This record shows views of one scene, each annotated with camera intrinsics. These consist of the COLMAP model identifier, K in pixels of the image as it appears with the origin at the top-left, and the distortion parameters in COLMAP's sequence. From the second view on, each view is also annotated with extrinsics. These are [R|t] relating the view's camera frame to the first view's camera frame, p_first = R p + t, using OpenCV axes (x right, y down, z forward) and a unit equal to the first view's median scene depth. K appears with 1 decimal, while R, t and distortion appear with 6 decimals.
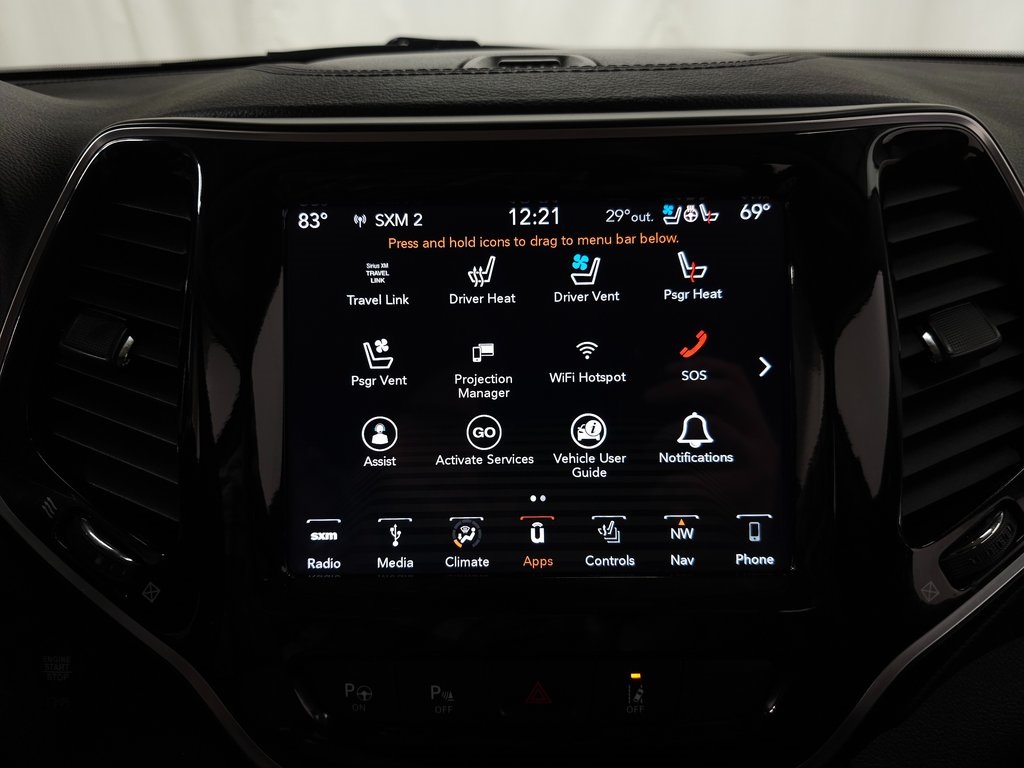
lens RADIAL K [[729.2, 0, 512.0], [0, 729.2, 384.0], [0, 0, 1]] dist [0.020197, -0.056961]
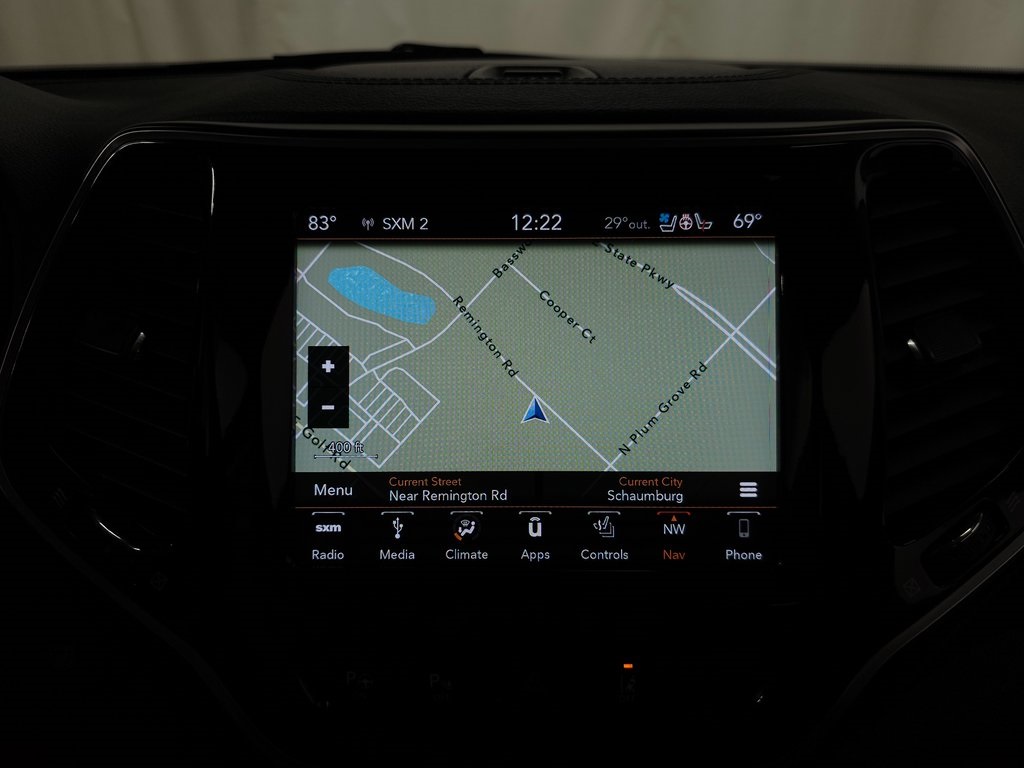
lens RADIAL K [[729.2, 0, 518.3], [0, 729.2, 381.0], [0, 0, 1]] dist [0.030641, -0.073601]
pose [[0.999855, 0.012959, 0.011017, -0.002990], [-0.012851, 0.999869, -0.009838, 0.006987], [-0.011143, 0.009695, 0.999891, -0.038029]]
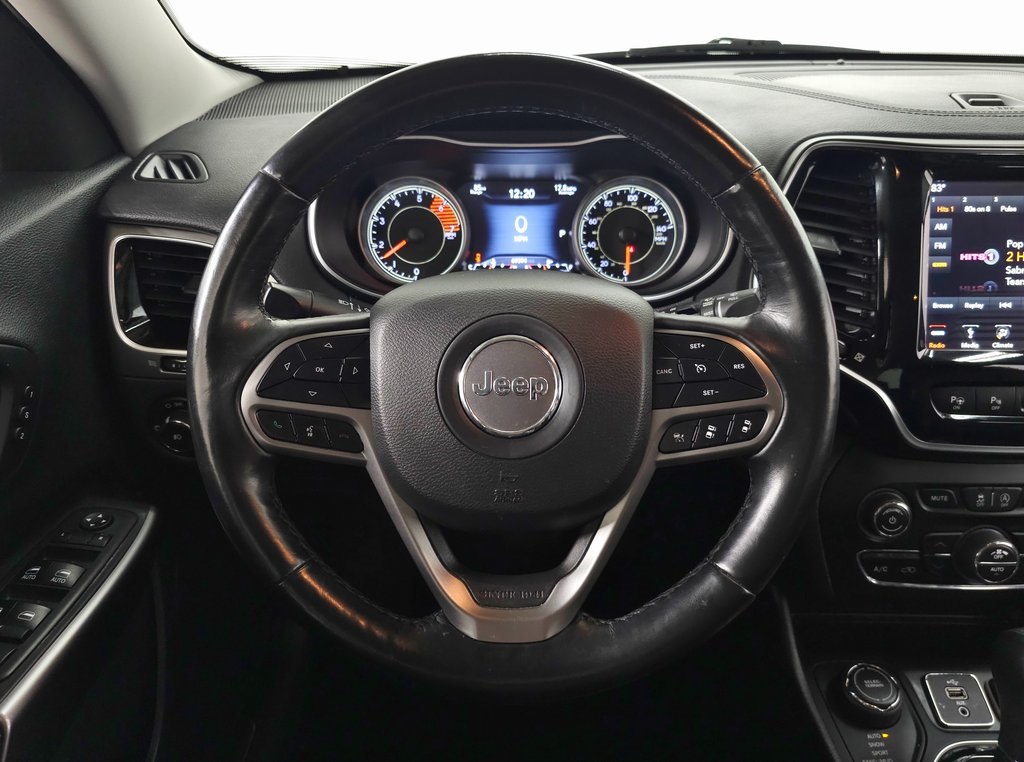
lens RADIAL K [[710.4, 0, 508.7], [0, 710.4, 376.6], [0, 0, 1]] dist [0.038680, -0.051149]
pose [[0.999932, 0.009925, -0.006120, -1.540610], [-0.009379, 0.996460, 0.083540, 0.170028], [0.006928, -0.083477, 0.996486, -1.182251]]
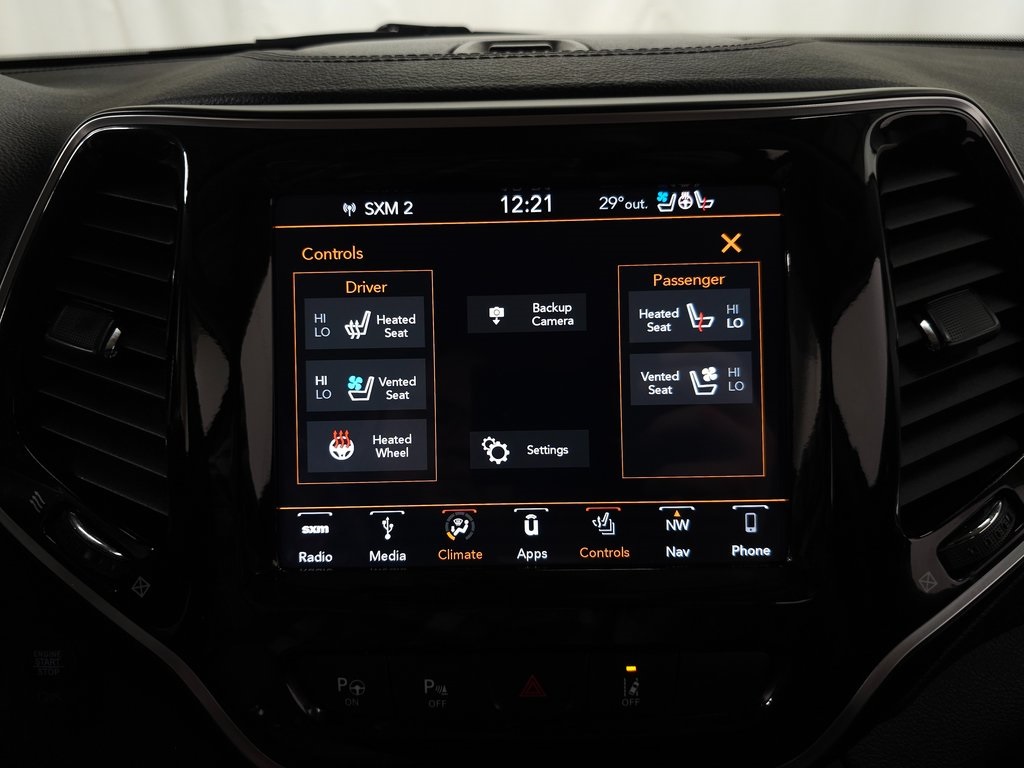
lens RADIAL K [[729.6, 0, 505.6], [0, 729.6, 380.7], [0, 0, 1]] dist [0.018262, -0.053902]
pose [[0.999986, -0.005123, 0.001548, -0.000394], [0.005106, 0.999927, 0.010925, -0.002425], [-0.001604, -0.010917, 0.999939, 0.013032]]
